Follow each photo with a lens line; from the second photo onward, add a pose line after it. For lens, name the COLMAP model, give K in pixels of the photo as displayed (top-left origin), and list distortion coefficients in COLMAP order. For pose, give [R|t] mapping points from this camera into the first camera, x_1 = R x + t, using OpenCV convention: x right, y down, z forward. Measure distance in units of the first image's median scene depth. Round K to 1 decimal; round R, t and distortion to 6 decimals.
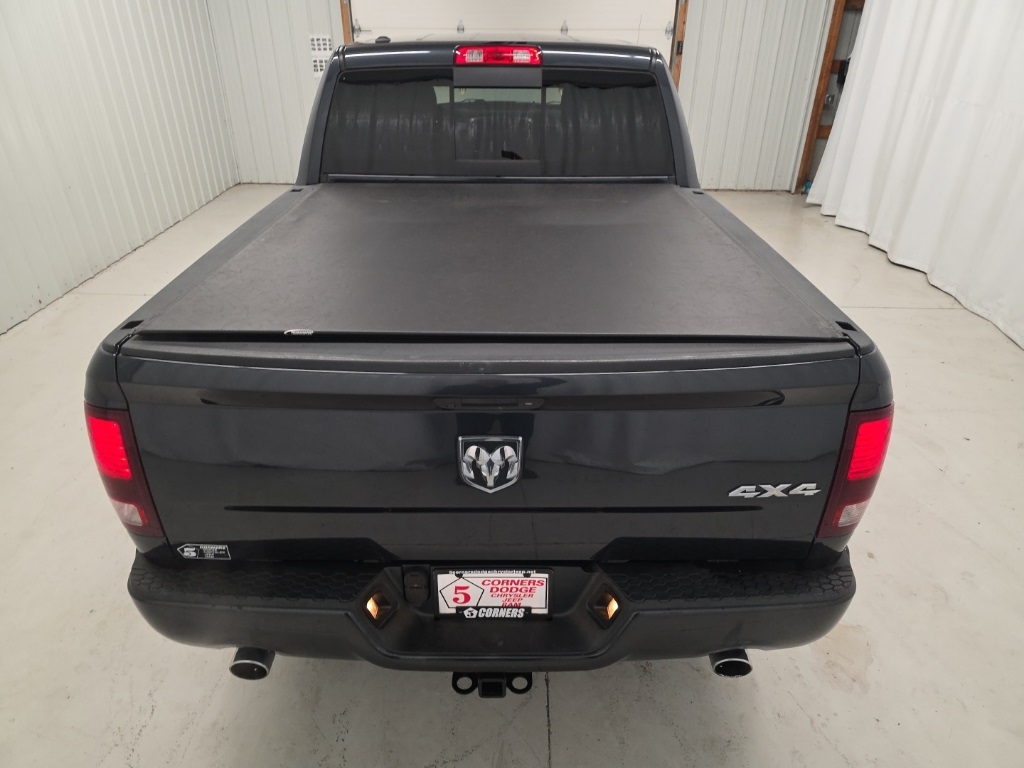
lens RADIAL K [[697.2, 0, 510.0], [0, 697.2, 401.3], [0, 0, 1]] dist [0.044795, -0.046390]
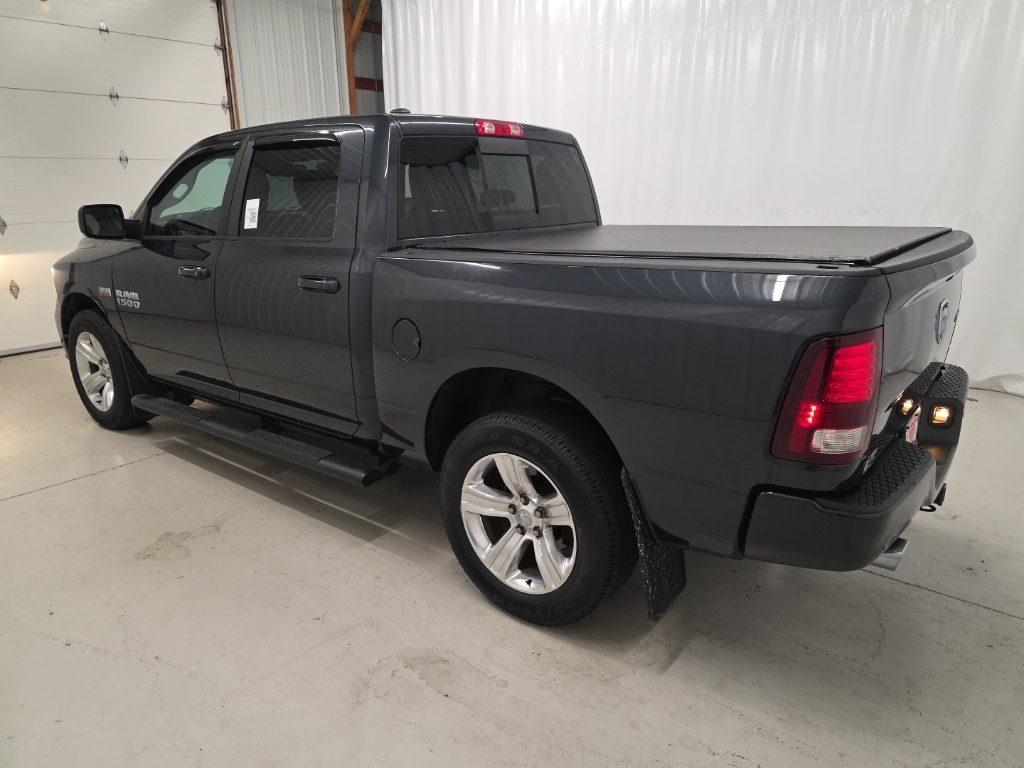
lens RADIAL K [[699.8, 0, 521.7], [0, 699.8, 382.7], [0, 0, 1]] dist [0.044040, -0.040783]
pose [[0.603731, -0.228236, 0.763817, -1.538017], [0.397458, 0.916738, -0.040225, -0.074136], [-0.691040, 0.327870, 0.644178, 0.574244]]
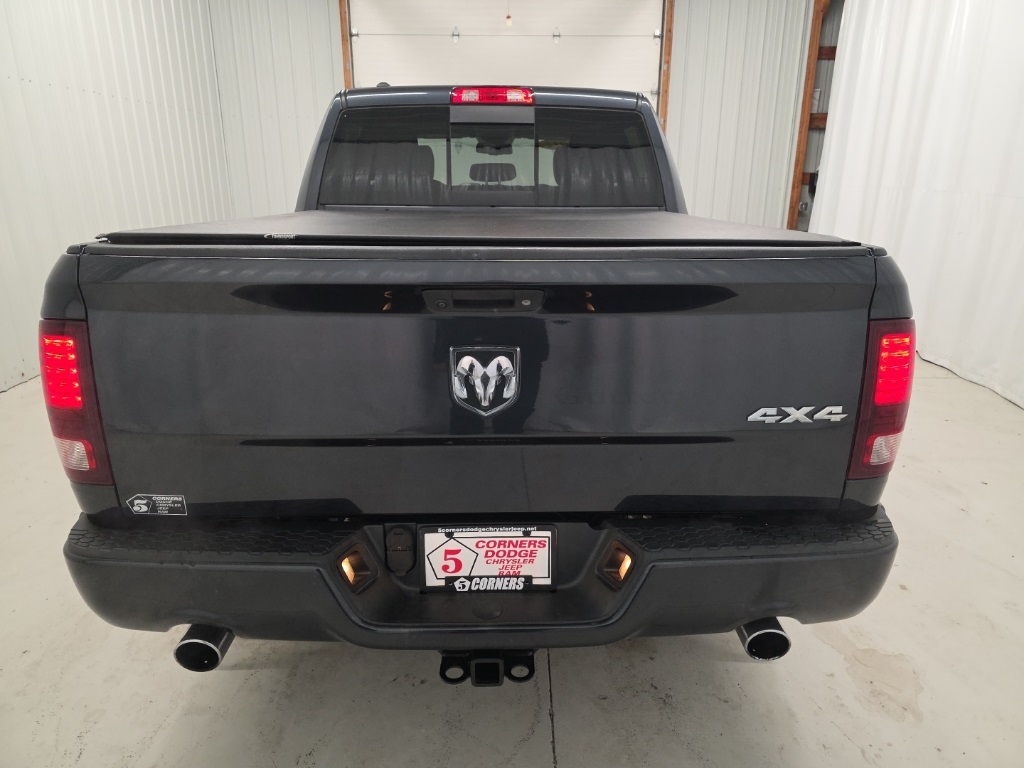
lens RADIAL K [[699.8, 0, 521.7], [0, 699.8, 382.7], [0, 0, 1]] dist [0.044040, -0.040783]
pose [[0.999708, -0.006477, 0.023264, -0.001387], [0.011396, 0.975881, -0.218005, 0.251933], [-0.021291, 0.218207, 0.975670, 0.096034]]
